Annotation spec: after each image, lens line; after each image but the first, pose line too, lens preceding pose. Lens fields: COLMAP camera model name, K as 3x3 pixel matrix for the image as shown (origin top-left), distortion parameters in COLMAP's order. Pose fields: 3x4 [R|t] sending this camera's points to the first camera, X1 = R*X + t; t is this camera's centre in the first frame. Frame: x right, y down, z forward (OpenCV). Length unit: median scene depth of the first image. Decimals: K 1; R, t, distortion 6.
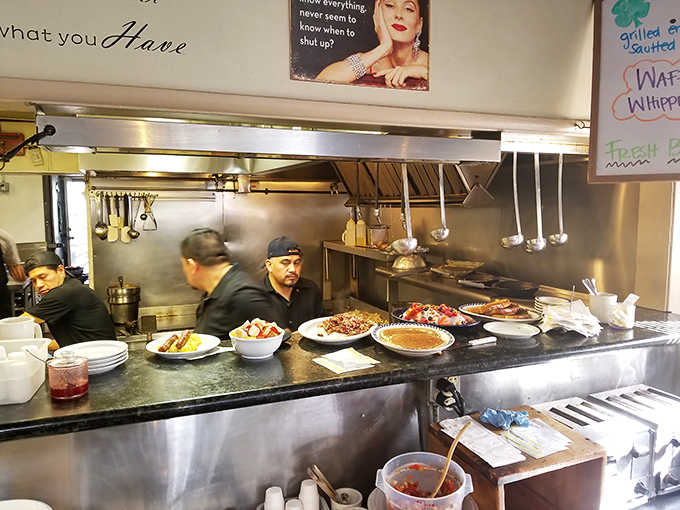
lens RADIAL K [[520.2, 0, 339.7], [0, 520.2, 254.1], [0, 0, 1]] dist [-0.000415, 0.000080]
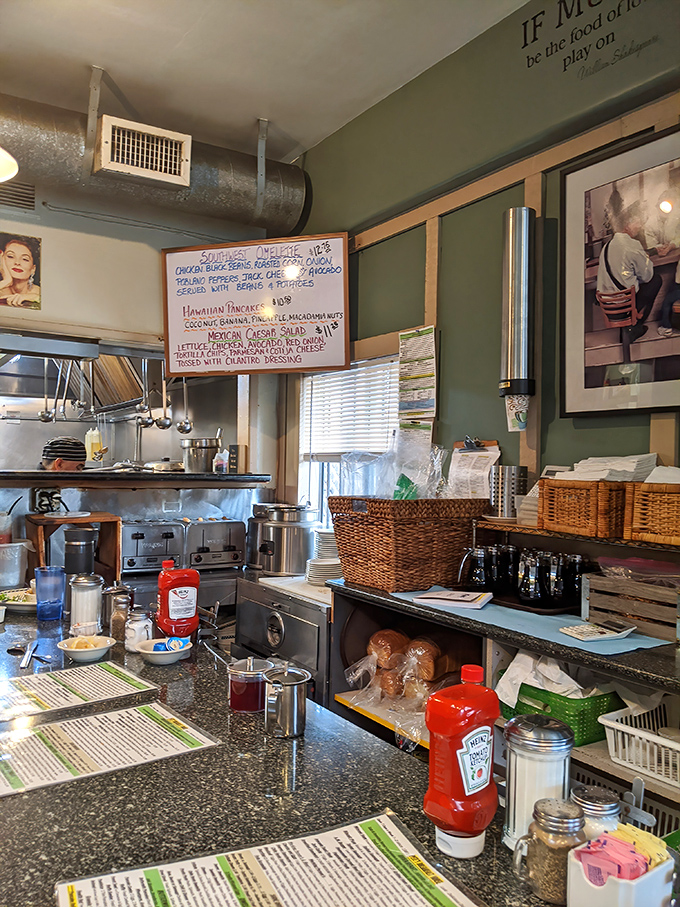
lens RADIAL K [[709.1, 0, 340.0], [0, 709.1, 455.3], [0, 0, 1]] dist [0.003591, 0.000803]
pose [[0.964197, 0.009389, 0.265021, 0.493904], [0.019604, 0.994115, -0.106542, 0.380115], [-0.264462, 0.107923, 0.958339, -1.284247]]
